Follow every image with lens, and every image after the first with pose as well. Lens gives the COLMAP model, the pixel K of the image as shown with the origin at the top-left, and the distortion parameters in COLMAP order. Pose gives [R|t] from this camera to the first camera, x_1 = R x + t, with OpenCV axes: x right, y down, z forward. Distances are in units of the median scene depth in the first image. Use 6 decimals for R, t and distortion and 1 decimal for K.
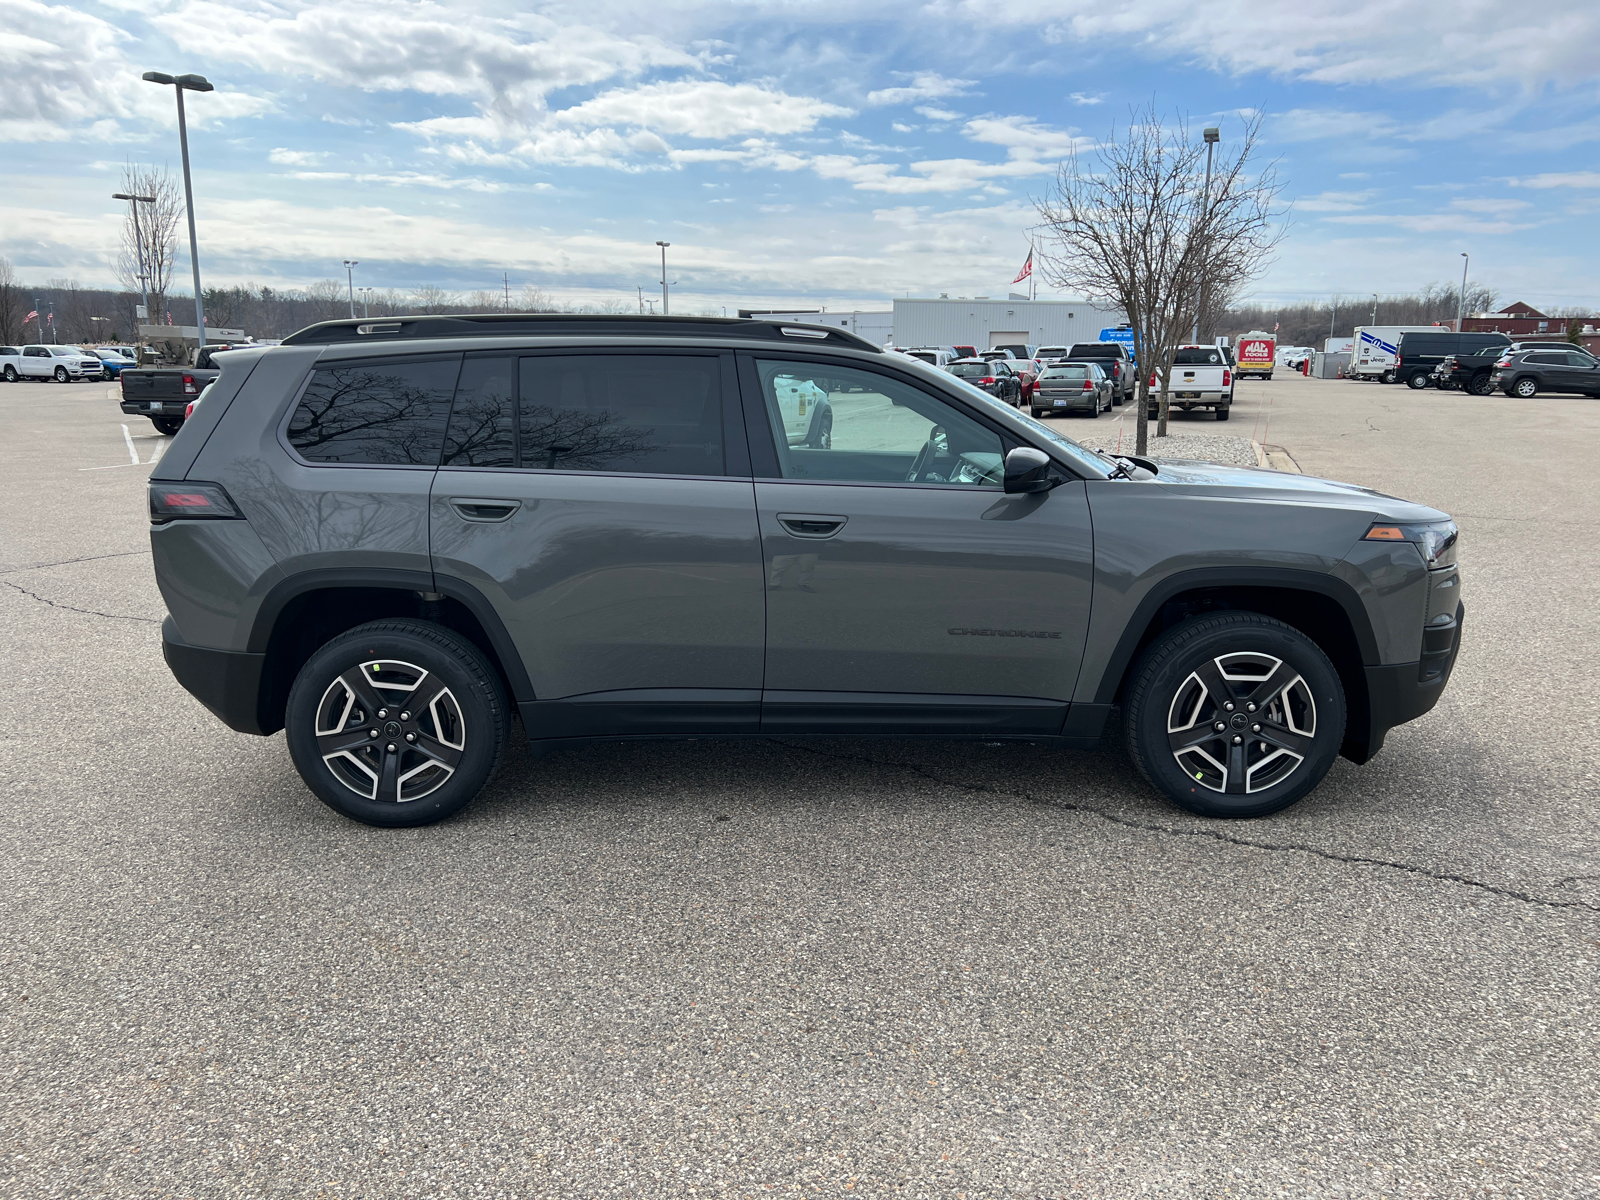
lens RADIAL K [[1207.1, 0, 803.4], [0, 1207.1, 593.7], [0, 0, 1]] dist [0.047714, -0.052529]
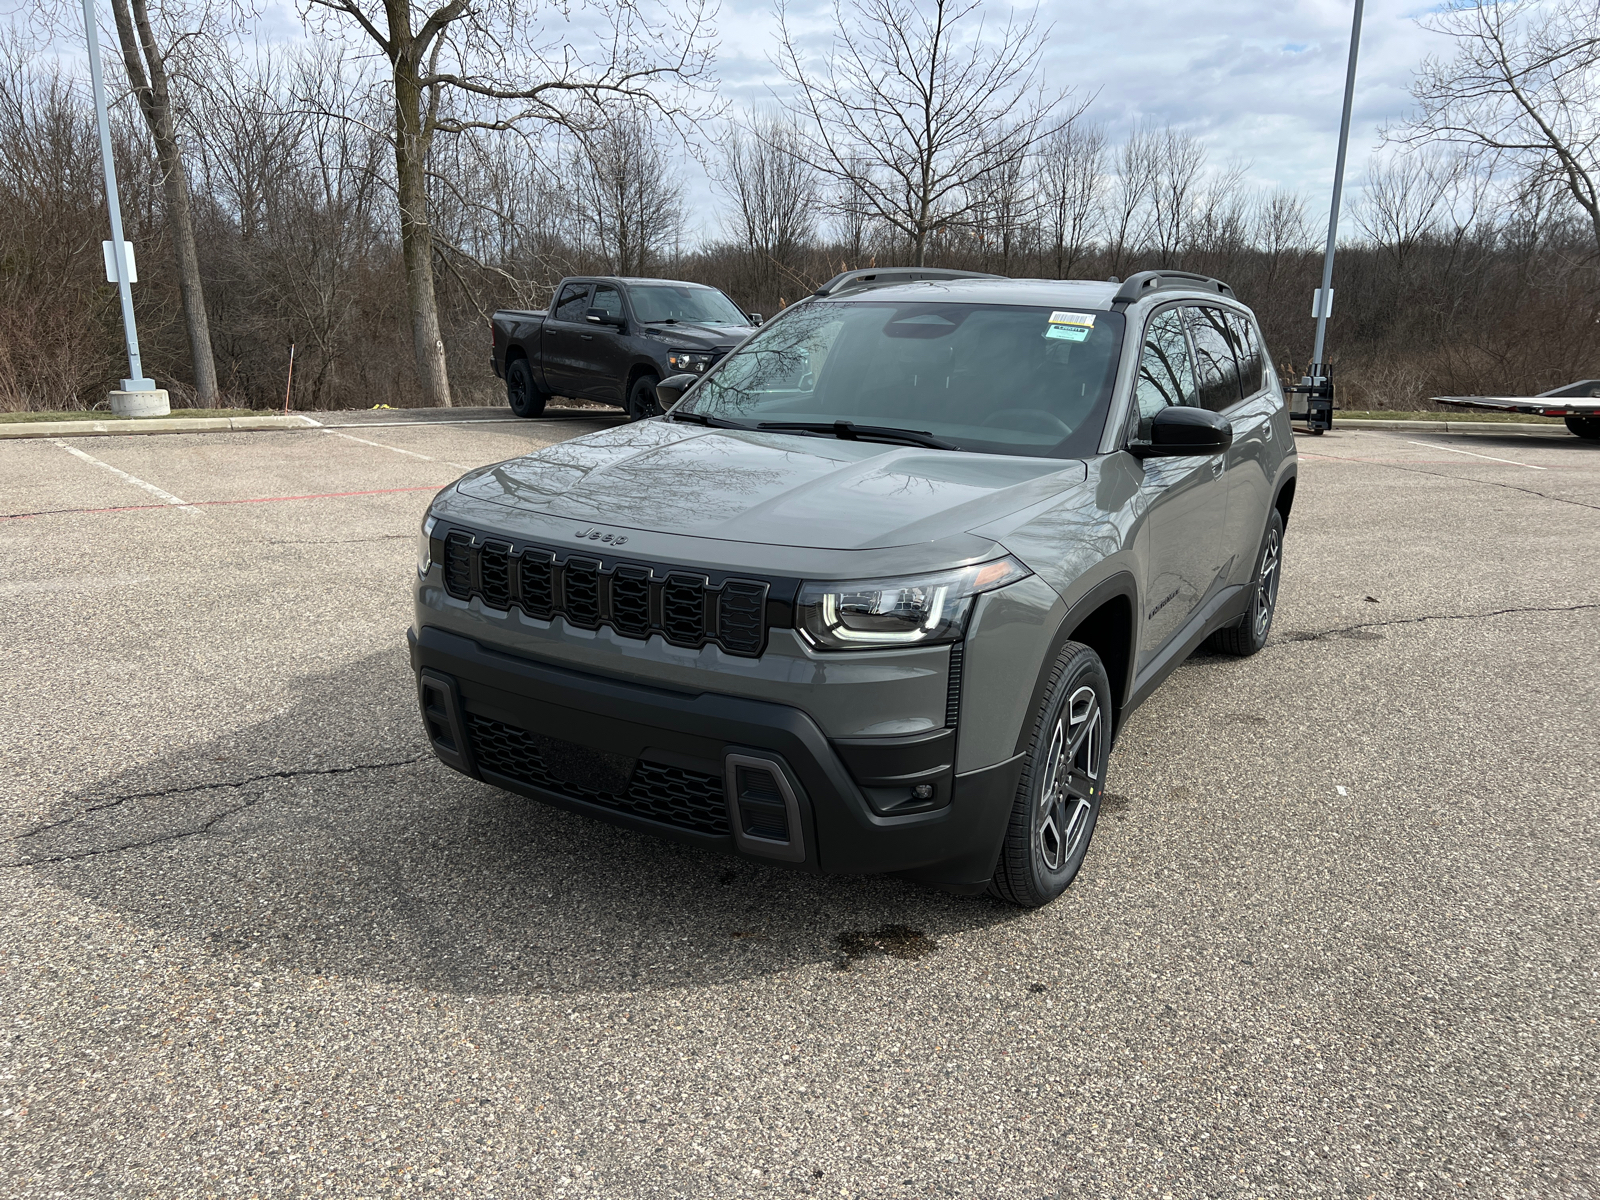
lens RADIAL K [[1196.3, 0, 781.9], [0, 1196.3, 609.0], [0, 0, 1]] dist [0.046822, -0.054330]
pose [[-0.522912, 0.199135, -0.828799, 1.087211], [-0.180569, 0.924381, 0.336026, -0.303697], [0.833041, 0.325368, -0.447412, 1.603306]]
